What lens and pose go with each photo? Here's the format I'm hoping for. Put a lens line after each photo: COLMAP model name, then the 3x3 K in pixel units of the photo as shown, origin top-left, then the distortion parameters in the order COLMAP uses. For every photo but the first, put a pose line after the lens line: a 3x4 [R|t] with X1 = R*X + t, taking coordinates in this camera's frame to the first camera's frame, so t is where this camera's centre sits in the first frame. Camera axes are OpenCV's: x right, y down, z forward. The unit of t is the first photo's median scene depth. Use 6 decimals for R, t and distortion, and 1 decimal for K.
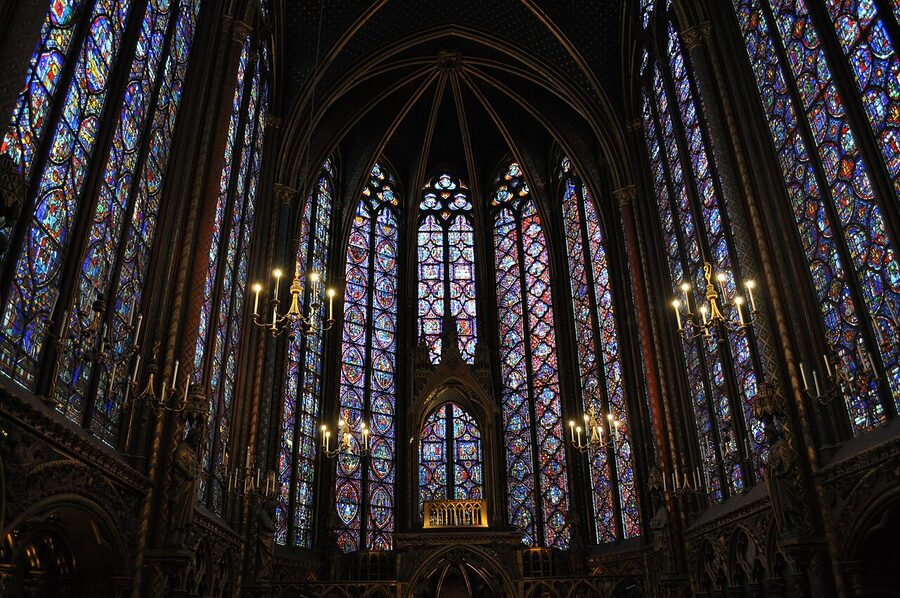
lens RADIAL K [[702.4, 0, 450.0], [0, 702.4, 299.0], [0, 0, 1]] dist [-0.073716, 0.001487]
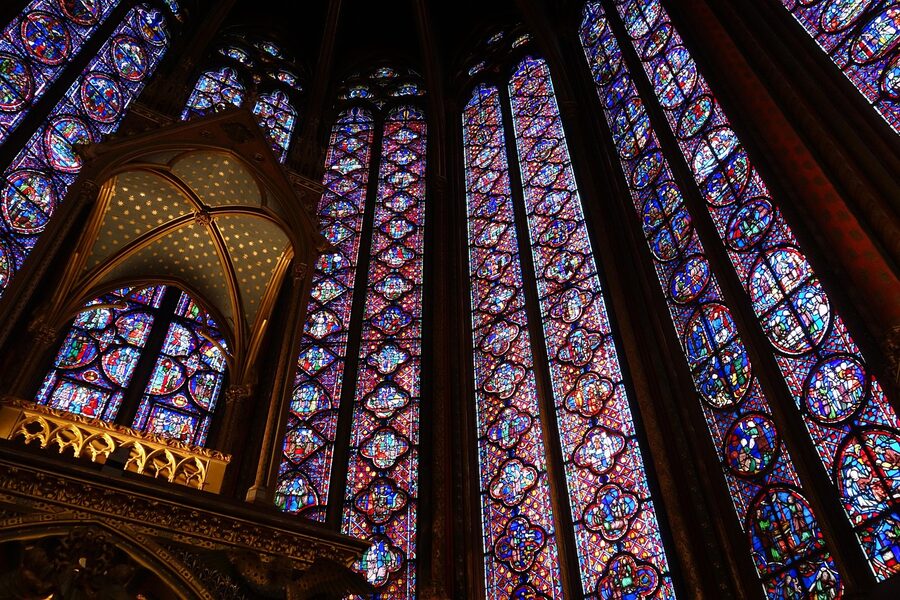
lens RADIAL K [[702.9, 0, 450.0], [0, 702.9, 300.0], [0, 0, 1]] dist [0.004520, -0.000977]
pose [[0.884154, 0.341333, 0.319004, 0.012282], [-0.211237, 0.901091, -0.378700, 0.262141], [-0.416714, 0.267444, 0.868806, 0.552318]]
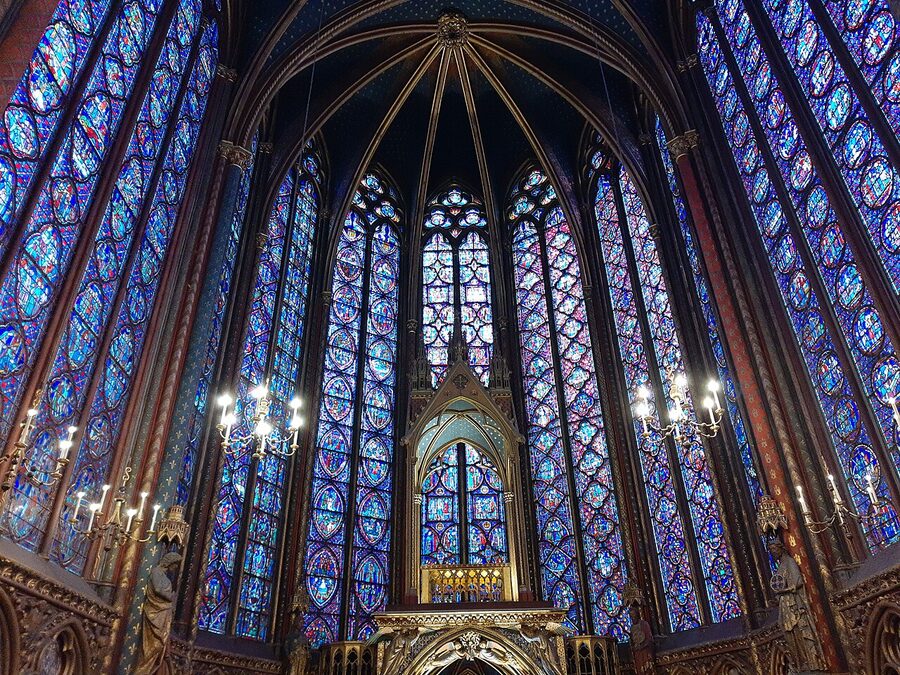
lens RADIAL K [[667.5, 0, 450.7], [0, 667.5, 329.9], [0, 0, 1]] dist [0.087409, -0.190816]
pose [[0.998902, -0.023802, -0.040354, 0.020596], [0.018923, 0.992923, -0.117241, 0.106354], [0.042859, 0.116349, 0.992283, 0.237974]]
